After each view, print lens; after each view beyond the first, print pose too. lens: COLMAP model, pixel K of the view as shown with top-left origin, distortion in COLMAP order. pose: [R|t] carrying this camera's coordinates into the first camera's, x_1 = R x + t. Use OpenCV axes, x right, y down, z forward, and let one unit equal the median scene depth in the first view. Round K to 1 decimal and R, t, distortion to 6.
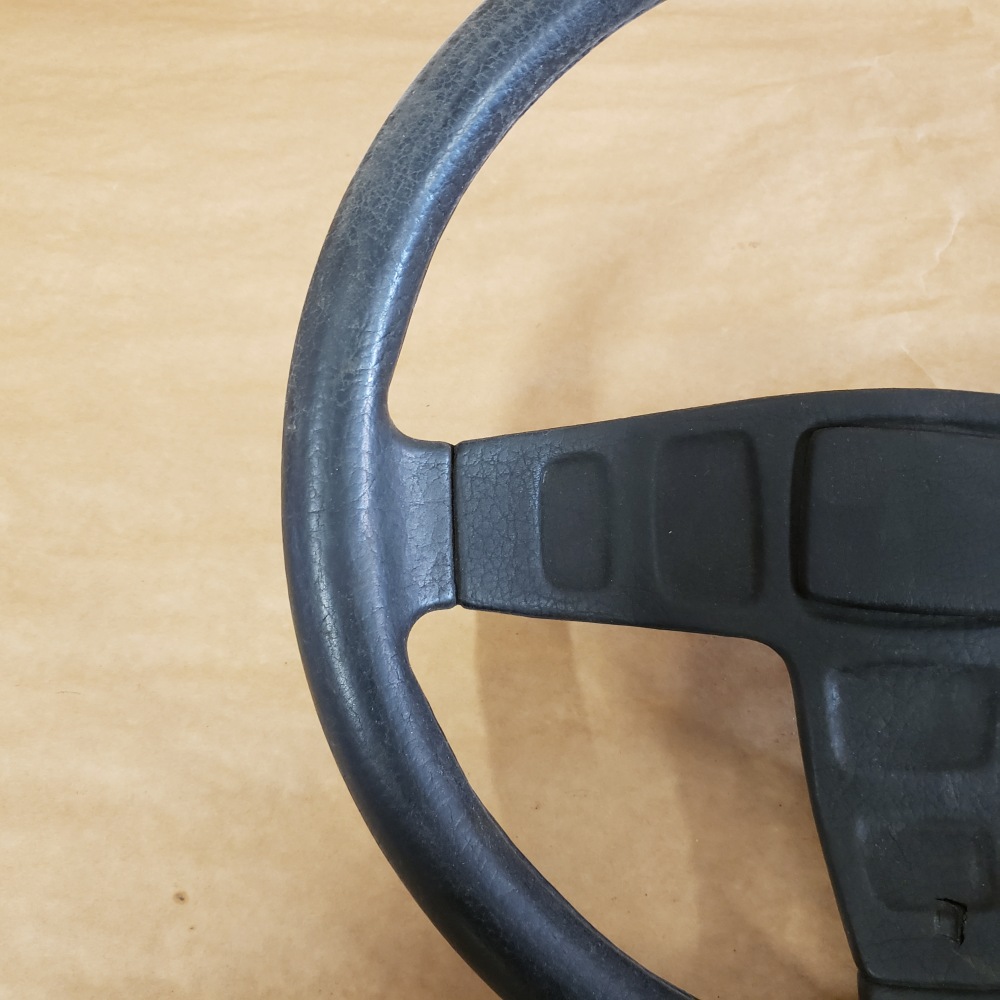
lens RADIAL K [[1068.4, 0, 503.5], [0, 1068.4, 482.4], [0, 0, 1]] dist [-0.023763, 0.055459]
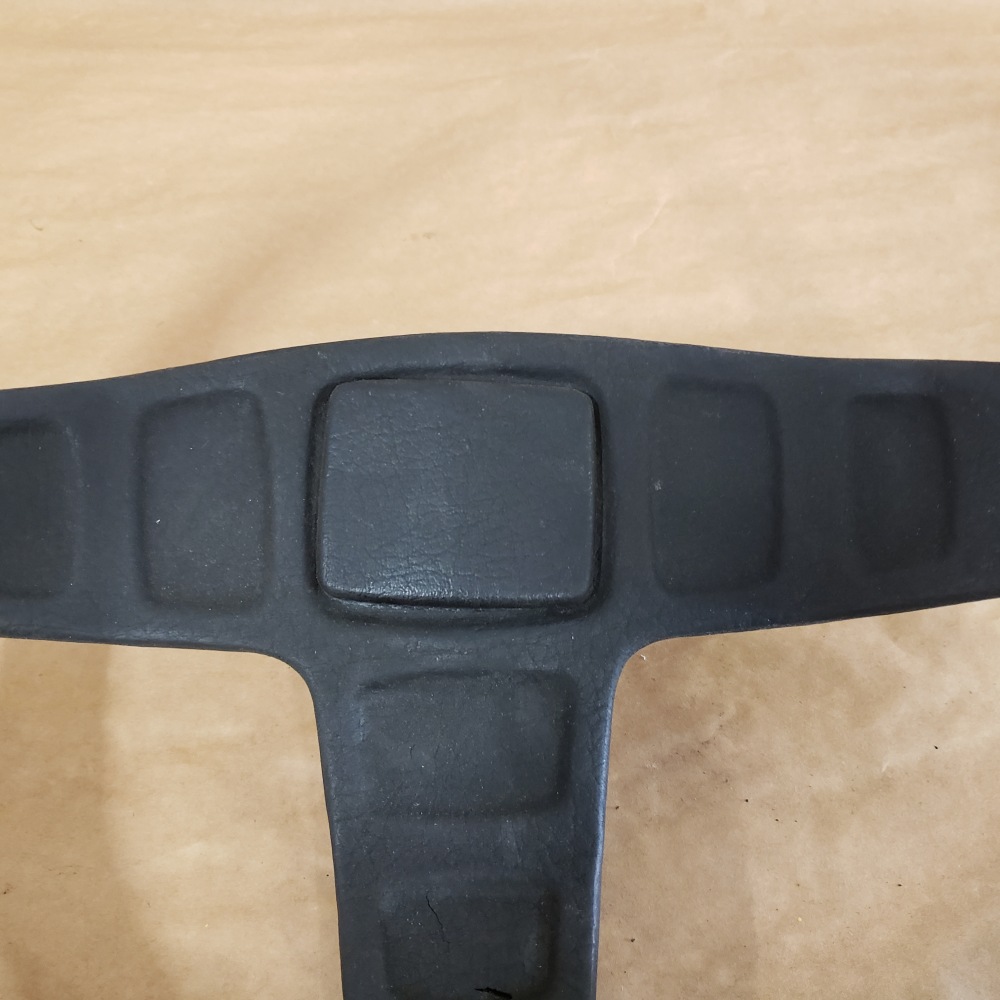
lens RADIAL K [[1051.5, 0, 500.2], [0, 1051.5, 476.9], [0, 0, 1]] dist [0.174422, -0.558645]
pose [[0.999041, -0.041818, 0.012940, 0.406859], [0.043002, 0.992838, -0.111460, 0.114402], [-0.008187, 0.111910, 0.993685, 0.215751]]
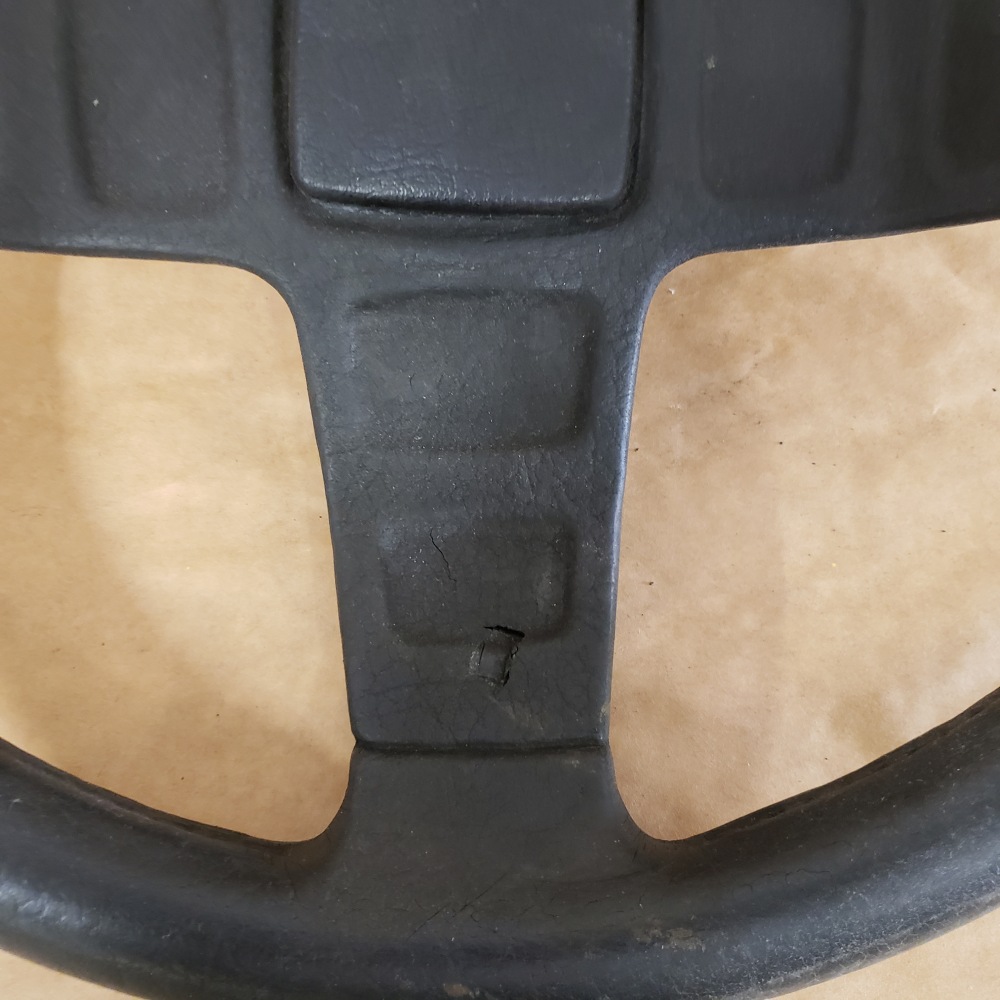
lens RADIAL K [[1051.5, 0, 500.2], [0, 1051.5, 476.9], [0, 0, 1]] dist [0.174422, -0.558645]
pose [[0.999175, -0.037034, 0.016672, 0.387587], [0.033781, 0.985707, 0.165045, 0.174530], [-0.022546, -0.164345, 0.986145, 0.329986]]
